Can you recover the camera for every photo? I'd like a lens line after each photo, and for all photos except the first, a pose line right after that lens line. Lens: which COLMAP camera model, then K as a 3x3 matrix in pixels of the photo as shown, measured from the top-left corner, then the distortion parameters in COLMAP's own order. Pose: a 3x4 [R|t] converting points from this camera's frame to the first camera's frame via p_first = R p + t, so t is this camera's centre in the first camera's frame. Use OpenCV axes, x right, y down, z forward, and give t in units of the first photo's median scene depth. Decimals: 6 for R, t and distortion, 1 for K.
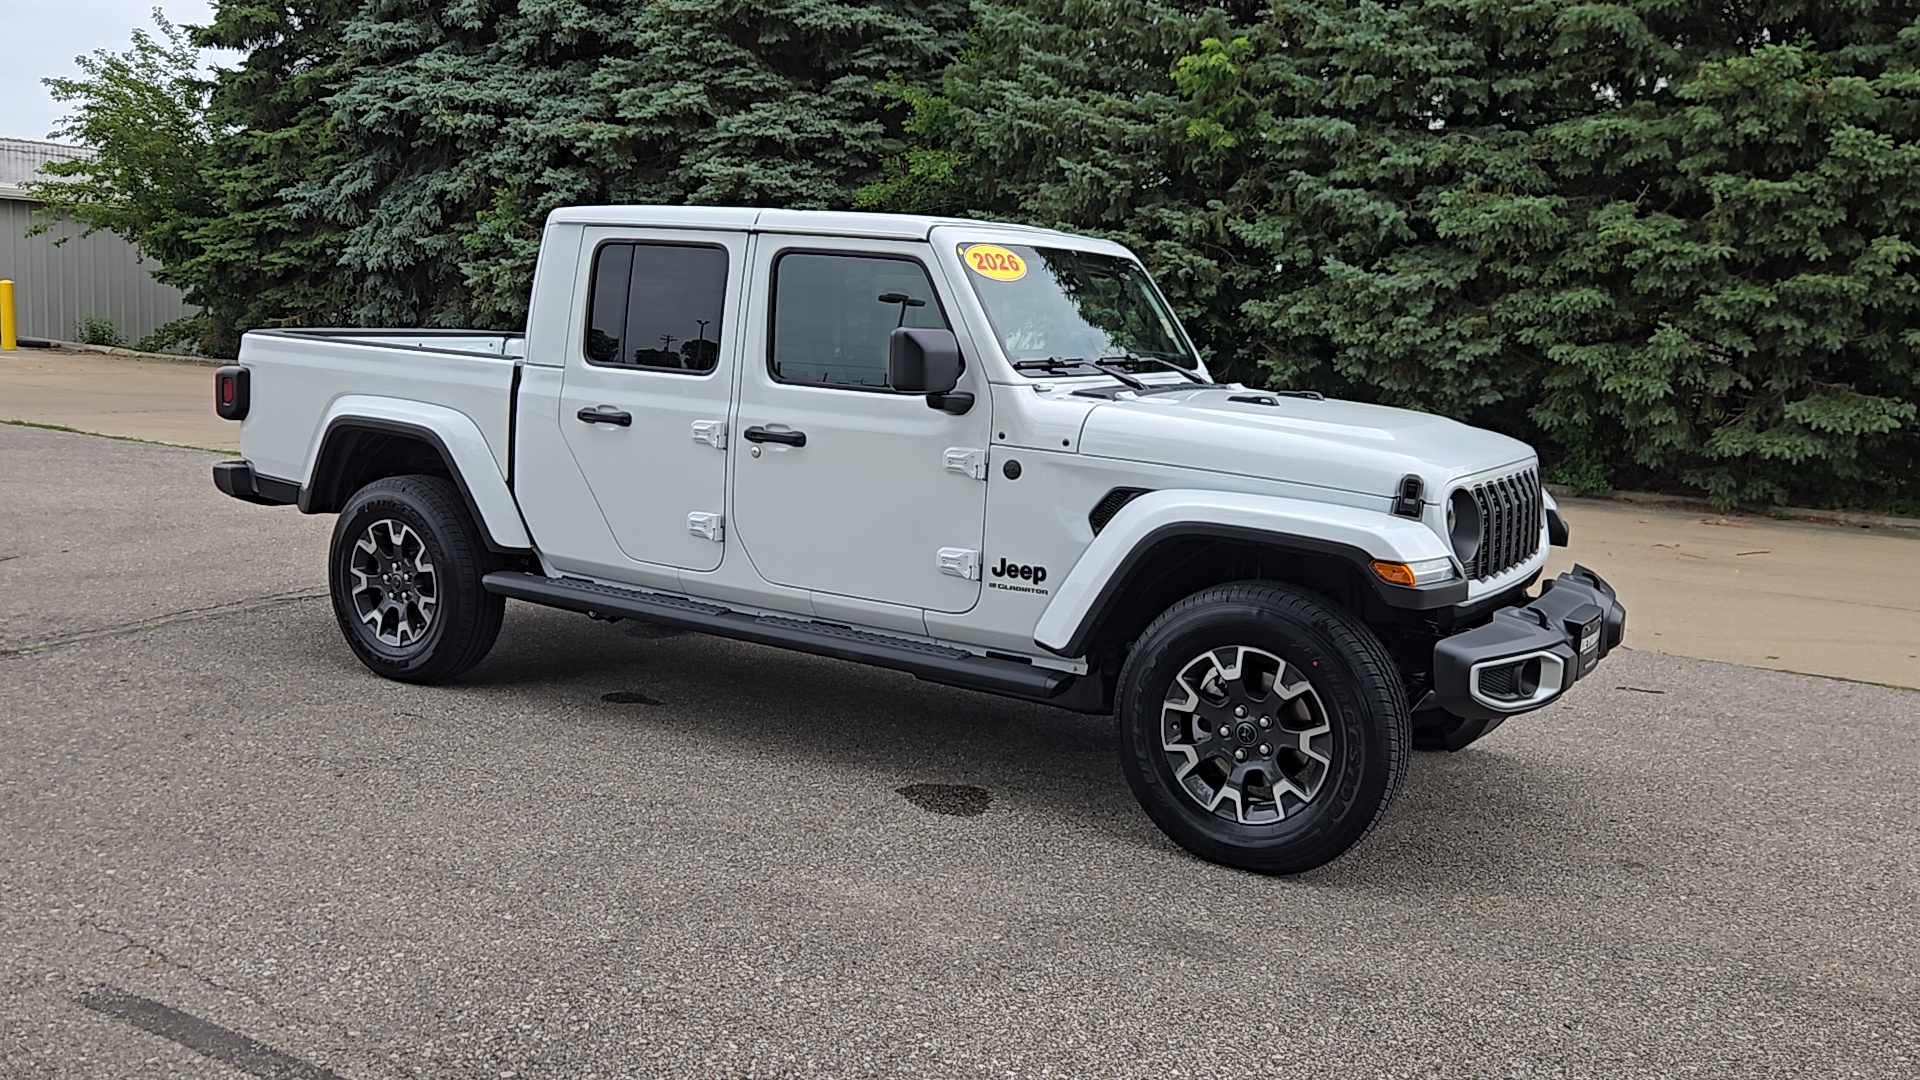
lens RADIAL K [[1603.7, 0, 957.9], [0, 1603.7, 539.9], [0, 0, 1]] dist [0.009356, 0.002492]
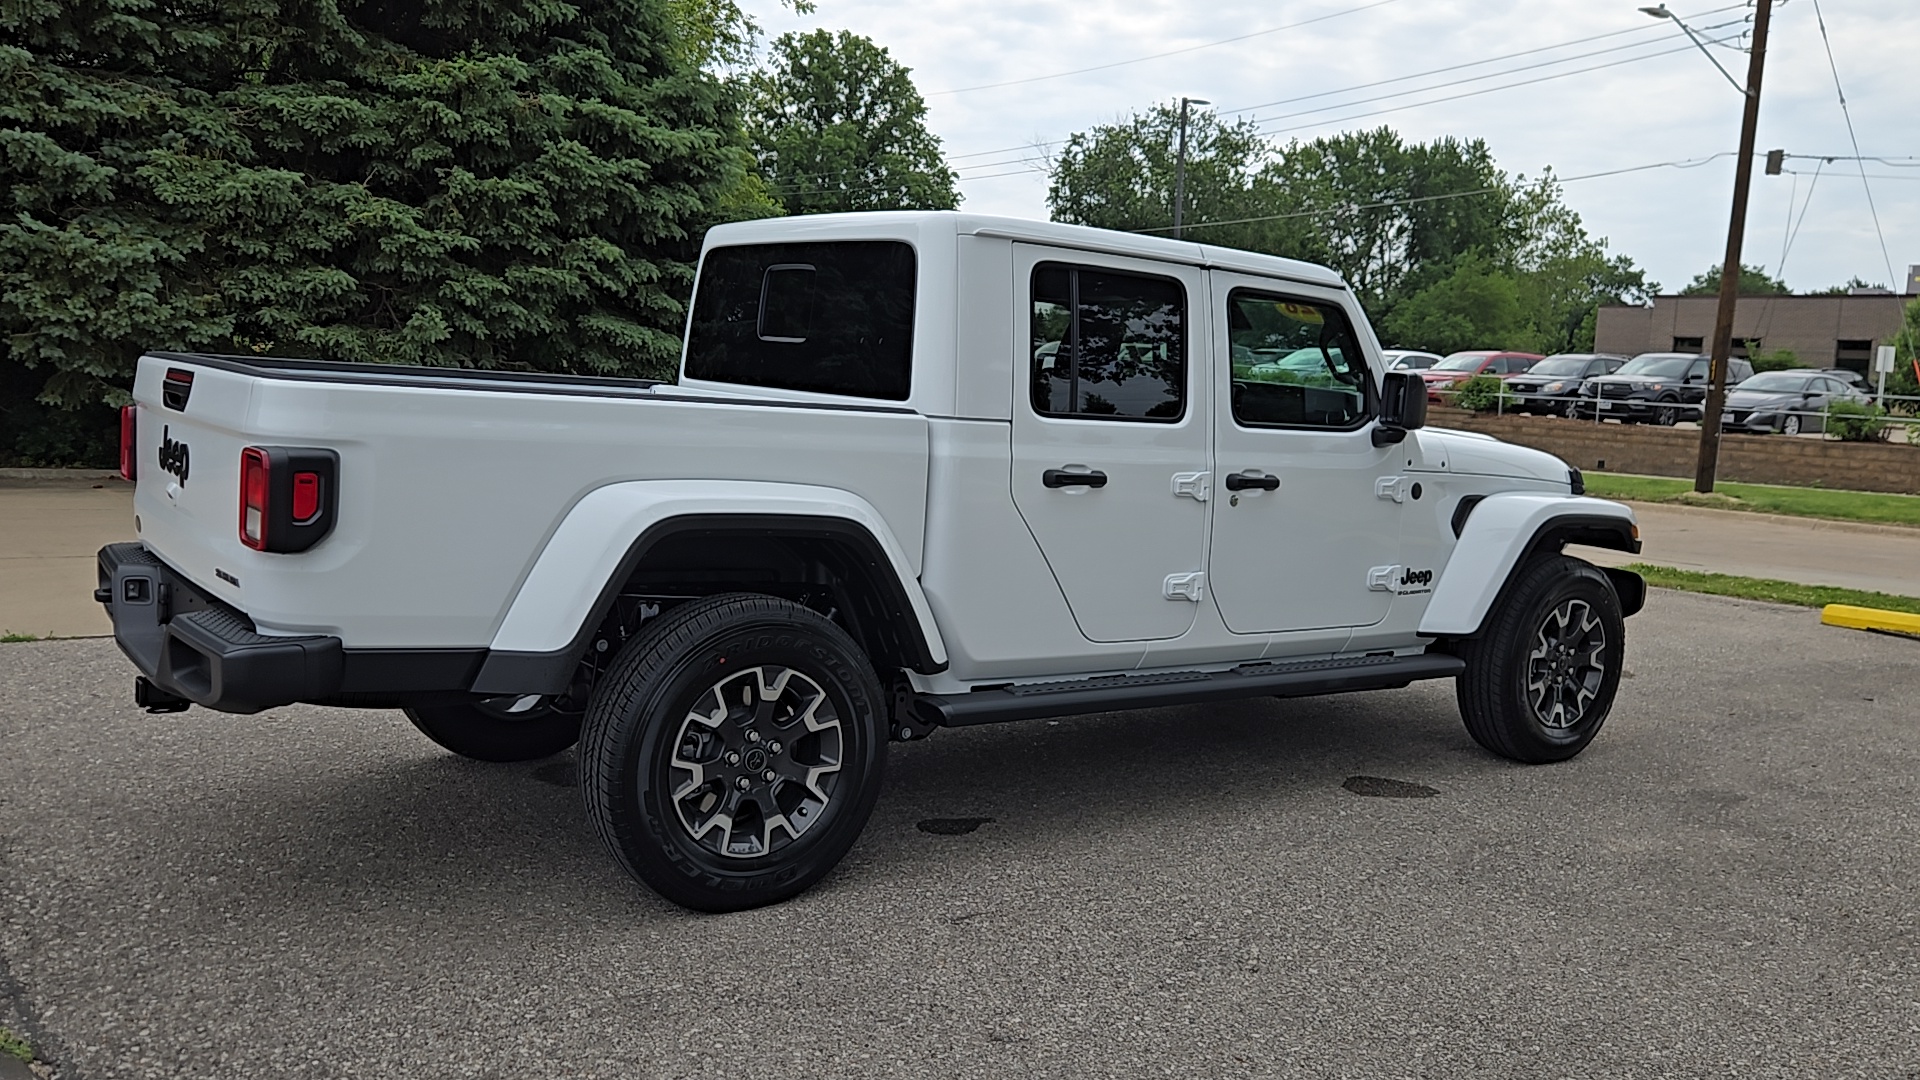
lens RADIAL K [[1603.7, 0, 953.9], [0, 1603.7, 531.3], [0, 0, 1]] dist [0.009356, 0.002492]
pose [[0.381506, -0.117017, 0.916930, -0.931738], [0.093520, 0.991751, 0.087654, -0.118504], [-0.919623, 0.052310, 0.389303, 0.683745]]
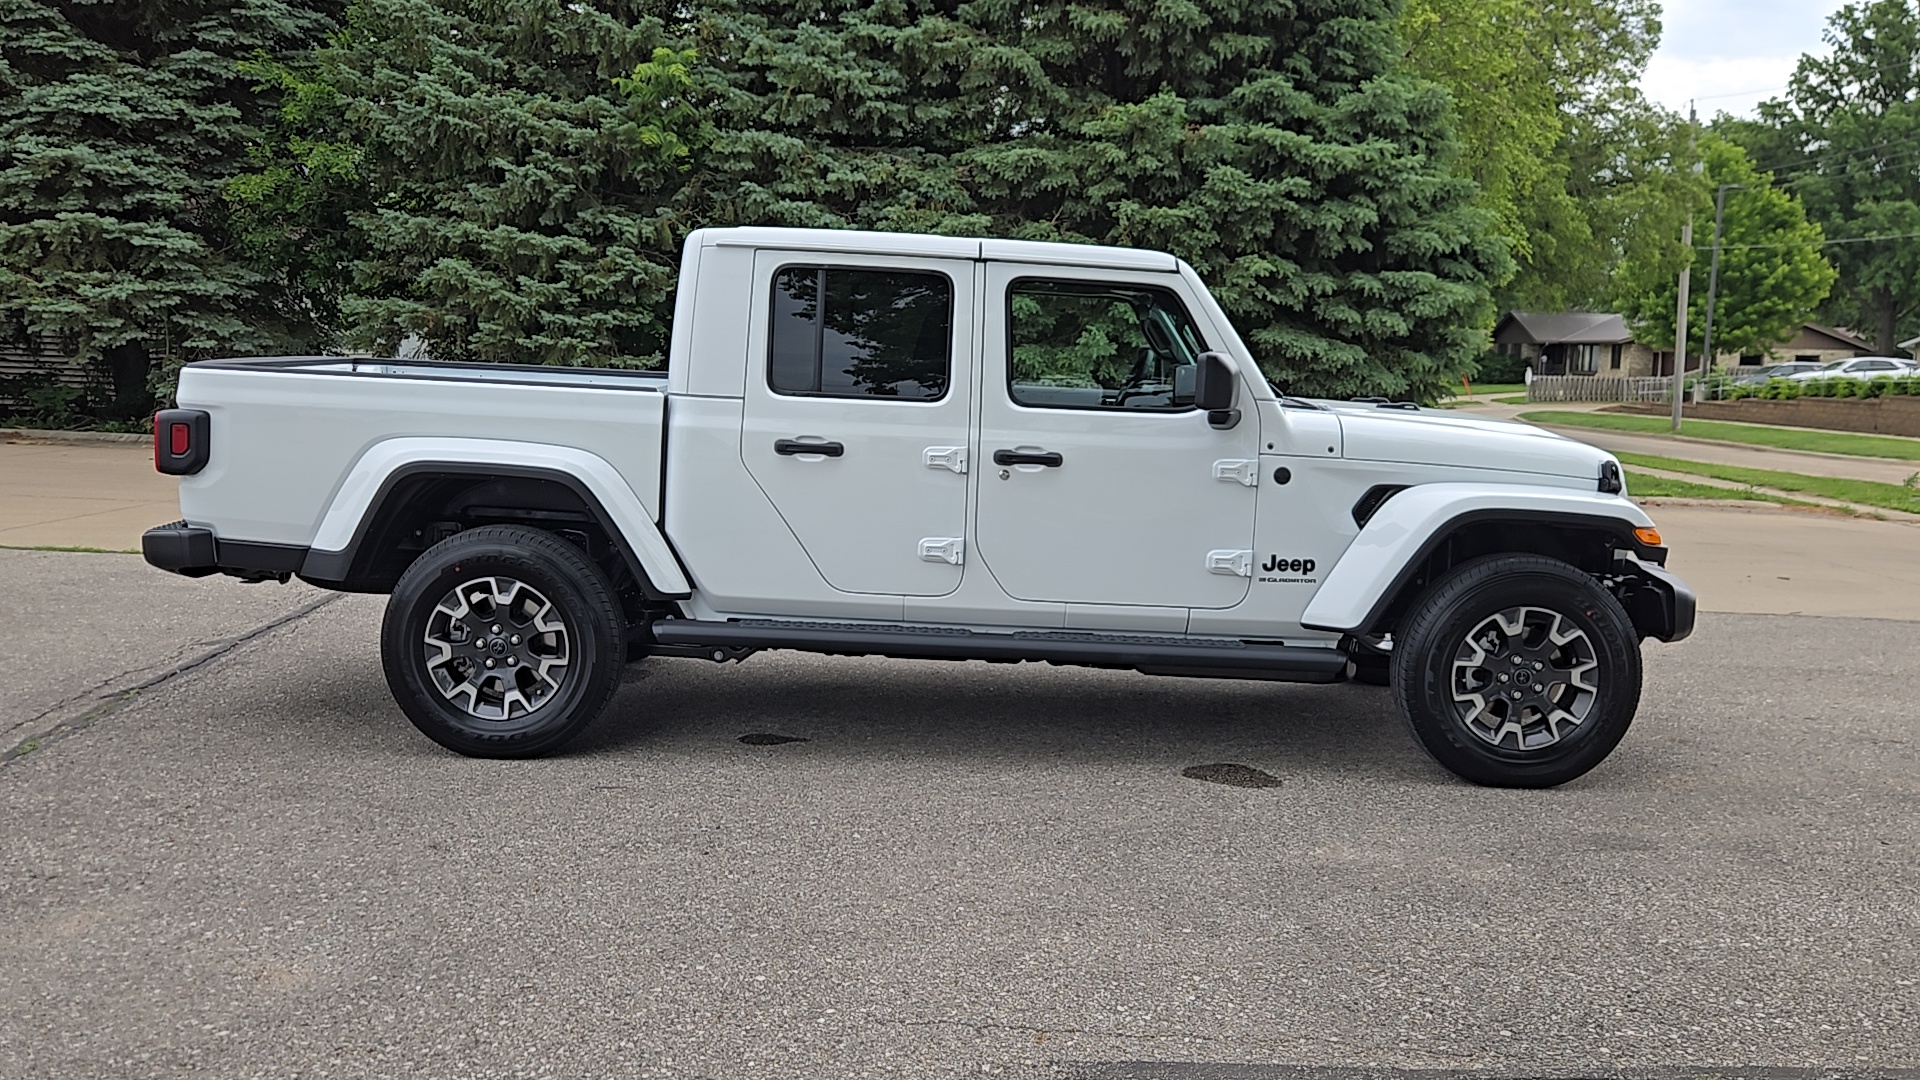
lens RADIAL K [[1603.7, 0, 955.1], [0, 1603.7, 535.6], [0, 0, 1]] dist [0.009356, 0.002492]
pose [[0.856543, -0.076769, 0.510333, -0.595199], [0.077129, 0.996810, 0.020496, -0.034133], [-0.510279, 0.021806, 0.859732, 0.115362]]
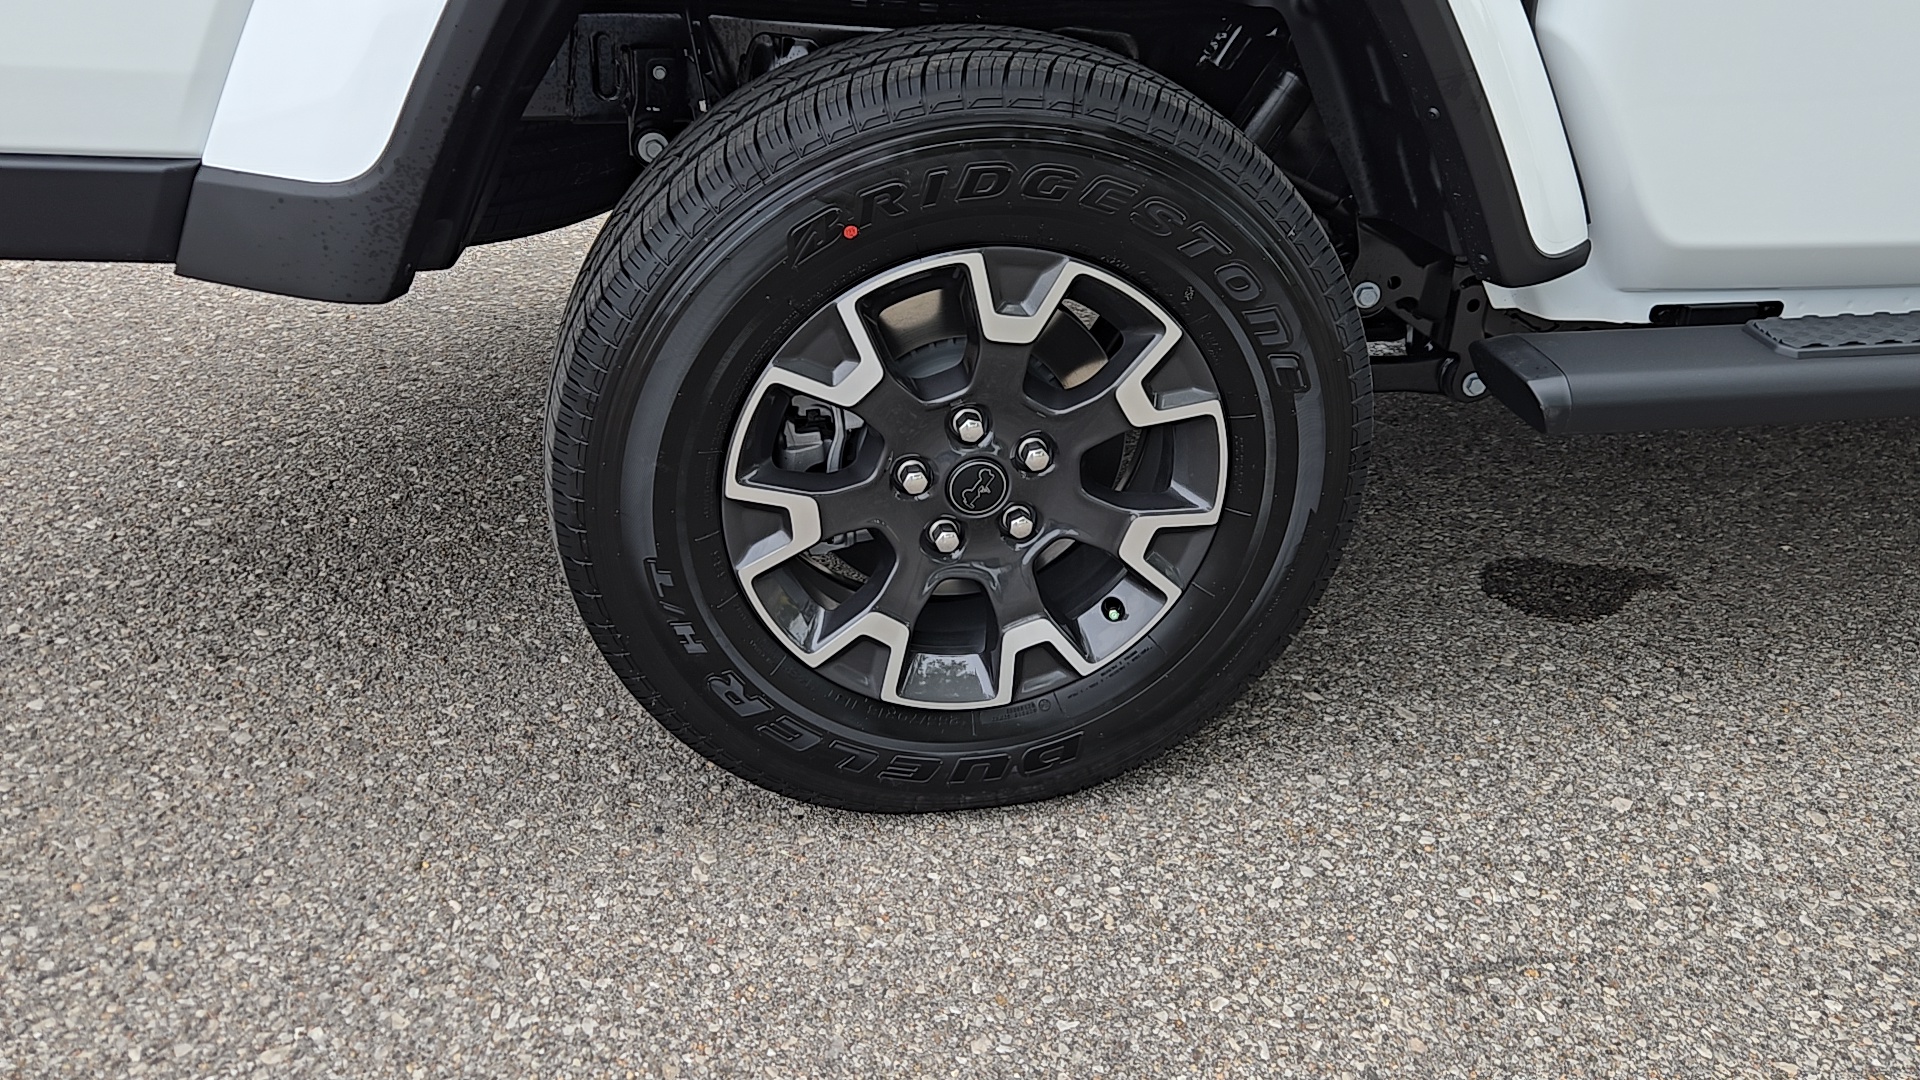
lens RADIAL K [[1603.7, 0, 948.3], [0, 1603.7, 529.2], [0, 0, 1]] dist [0.009356, 0.002492]
pose [[0.746231, -0.334433, 0.575581, -0.512749], [0.105501, 0.913130, 0.393780, -0.068079], [-0.657273, -0.233127, 0.716689, 0.843562]]
